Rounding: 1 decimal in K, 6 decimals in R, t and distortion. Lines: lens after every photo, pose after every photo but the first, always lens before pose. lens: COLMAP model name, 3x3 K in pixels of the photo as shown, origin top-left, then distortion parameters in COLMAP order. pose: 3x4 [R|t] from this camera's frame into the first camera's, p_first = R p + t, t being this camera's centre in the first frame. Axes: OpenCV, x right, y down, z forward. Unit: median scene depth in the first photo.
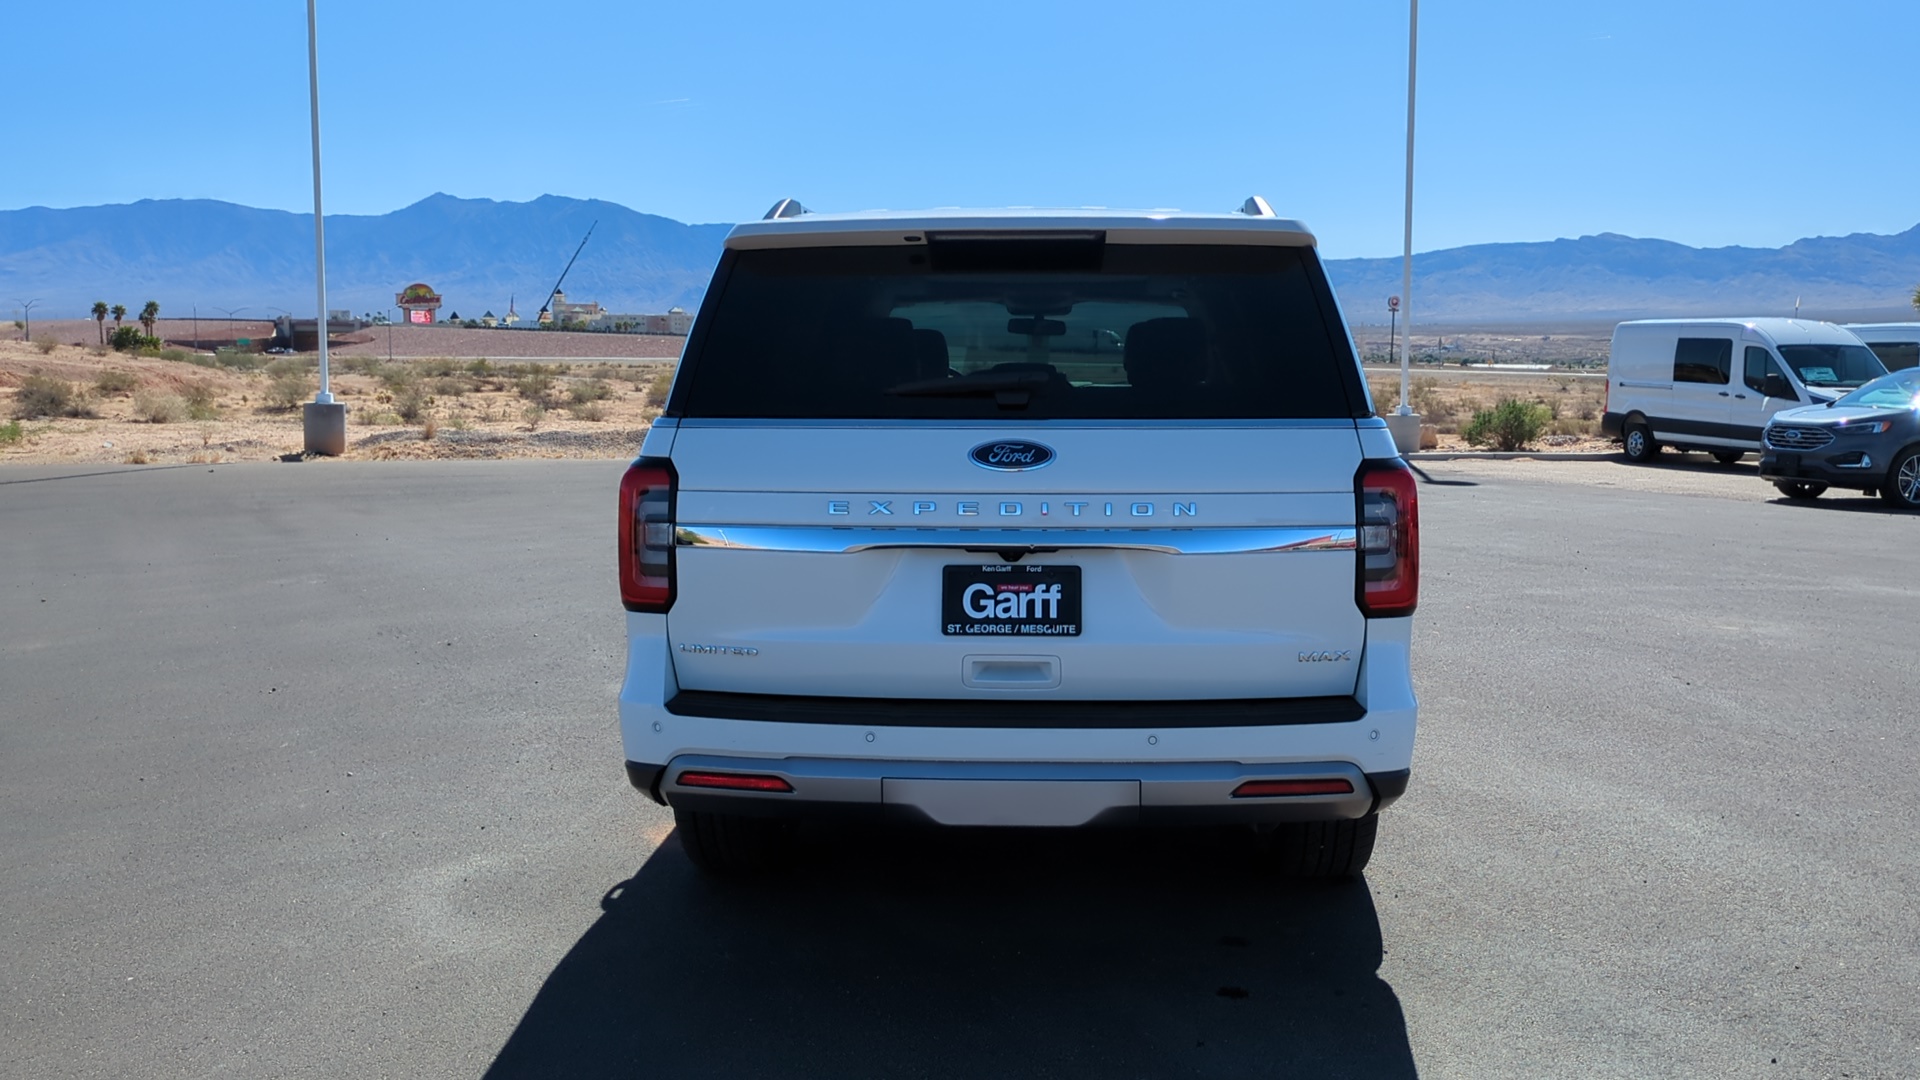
lens RADIAL K [[1751.9, 0, 960.0], [0, 1751.9, 540.0], [0, 0, 1]] dist [0.040926, -0.010041]
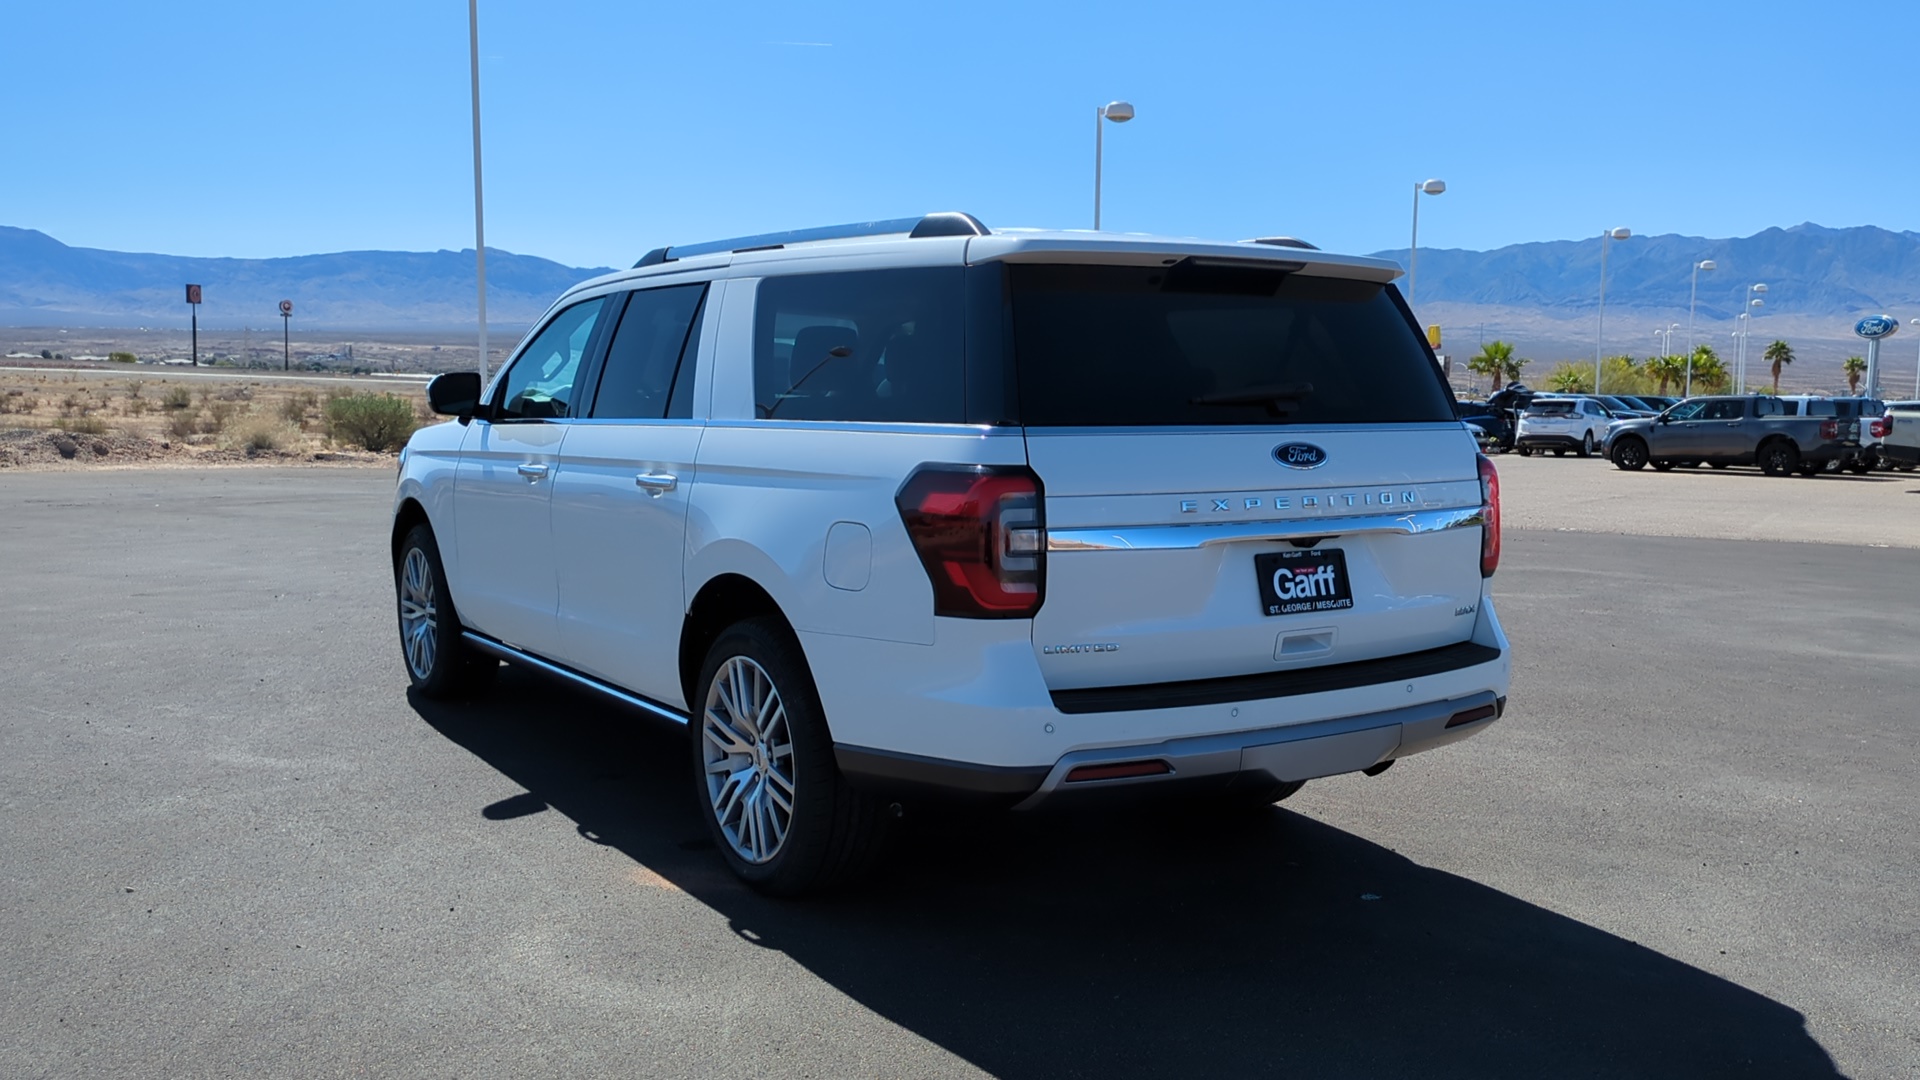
lens RADIAL K [[1746.1, 0, 1034.0], [0, 1746.1, 538.0], [0, 0, 1]] dist [0.039211, -0.013926]
pose [[0.775897, -0.048823, 0.628968, -0.050586], [0.052875, 0.998526, 0.012282, -0.001078], [-0.628640, 0.023727, 0.777334, 0.013219]]
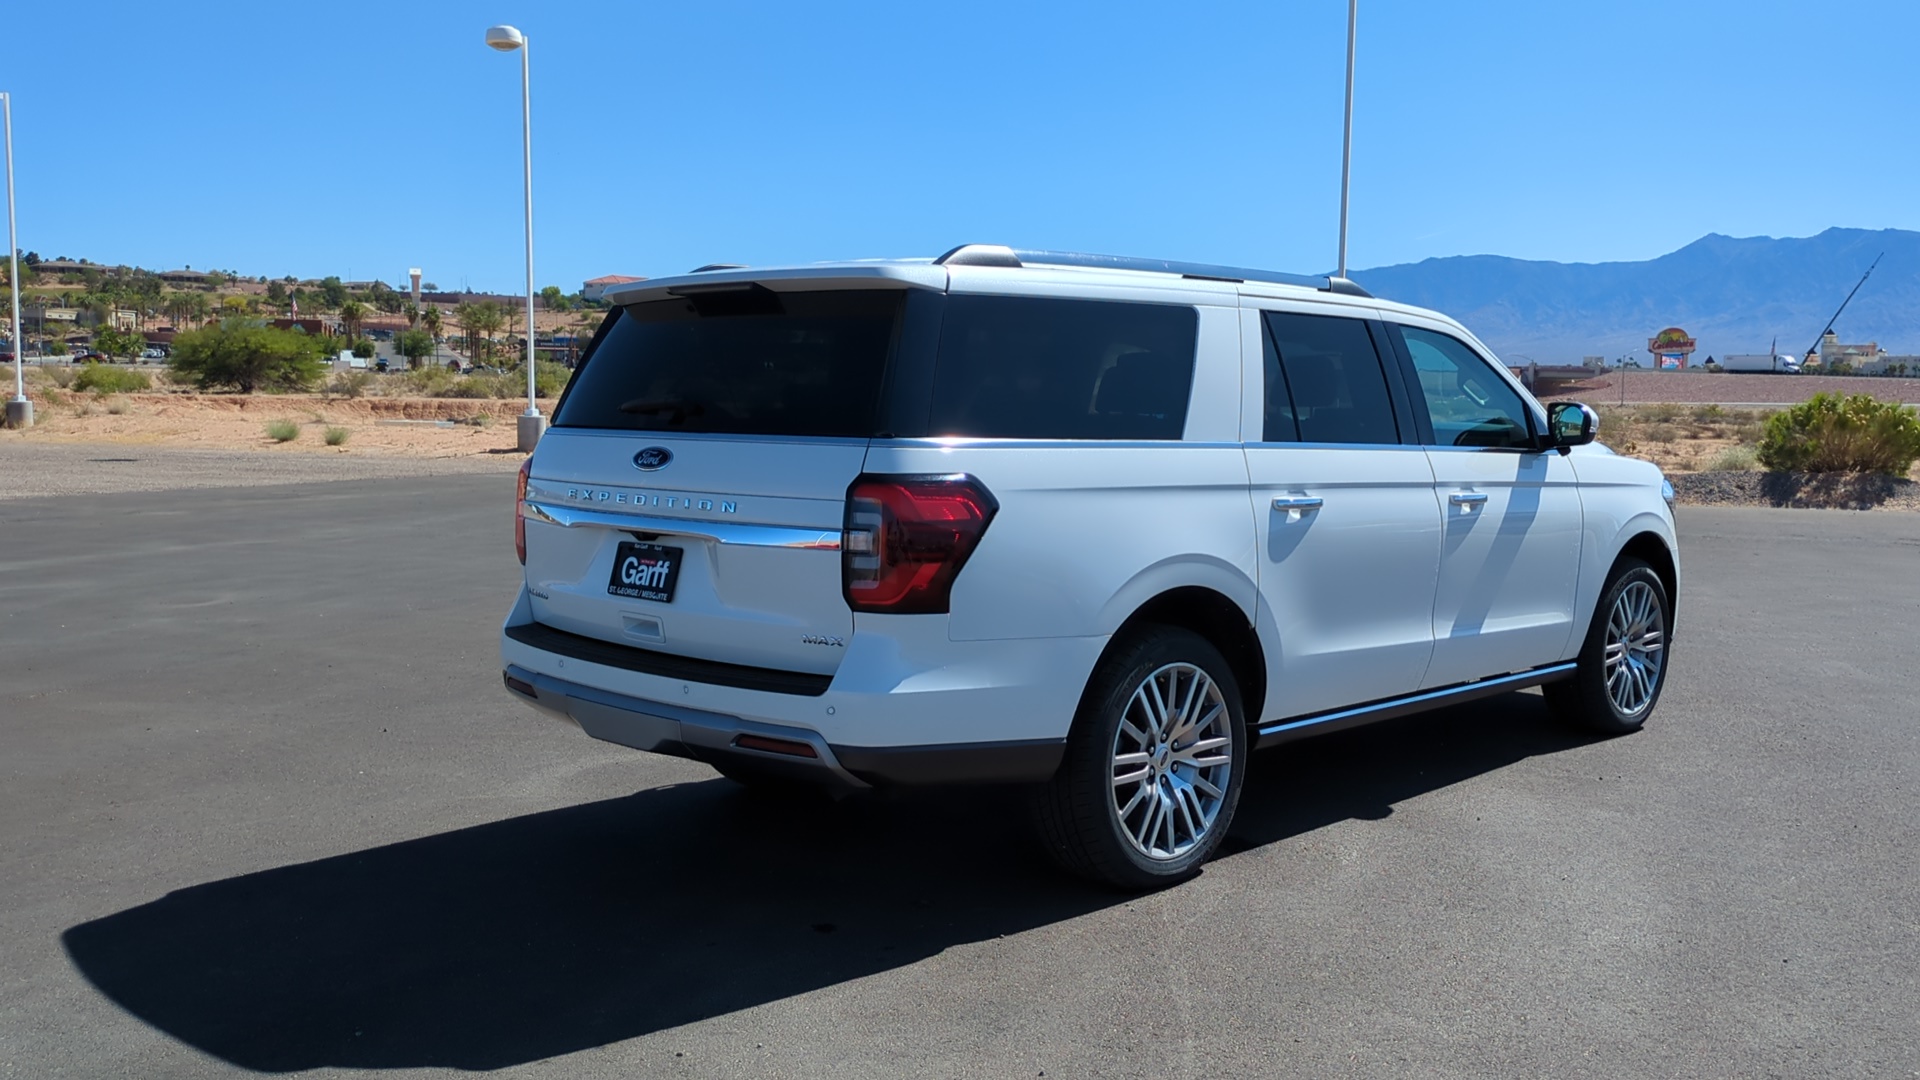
lens RADIAL K [[1697.0, 0, 854.3], [0, 1697.0, 546.7], [0, 0, 1]] dist [0.038168, -0.014872]
pose [[0.712289, 0.066094, -0.698767, 0.061669], [-0.079811, 0.996726, 0.012921, -0.000741], [0.697334, 0.046566, 0.715232, 0.012898]]
